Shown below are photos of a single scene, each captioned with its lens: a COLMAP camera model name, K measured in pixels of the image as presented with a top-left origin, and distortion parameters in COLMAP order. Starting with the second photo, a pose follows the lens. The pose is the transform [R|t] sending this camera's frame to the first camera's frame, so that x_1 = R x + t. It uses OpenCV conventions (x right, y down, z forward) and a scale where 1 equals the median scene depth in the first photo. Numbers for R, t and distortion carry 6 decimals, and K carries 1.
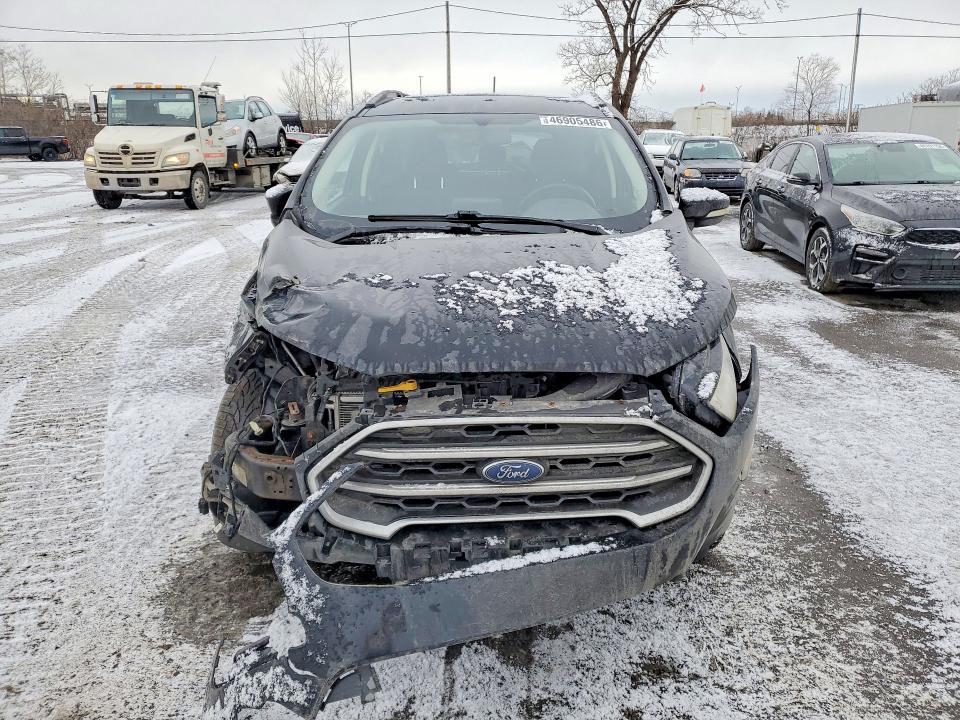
lens RADIAL K [[770.3, 0, 480.0], [0, 770.3, 360.0], [0, 0, 1]] dist [0.001888, 0.033587]
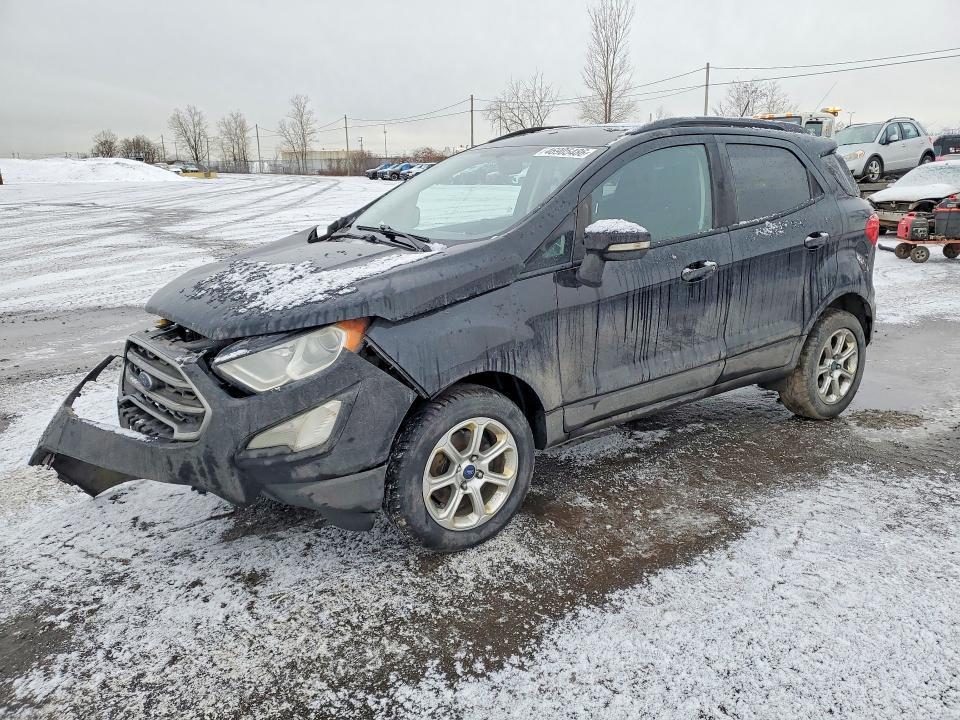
lens RADIAL K [[770.3, 0, 480.0], [0, 770.3, 360.0], [0, 0, 1]] dist [0.001888, 0.033587]
pose [[0.598540, 0.190361, -0.778147, 1.133968], [-0.213056, 0.974200, 0.074442, -0.107384], [0.772241, 0.121232, 0.623656, 0.363120]]
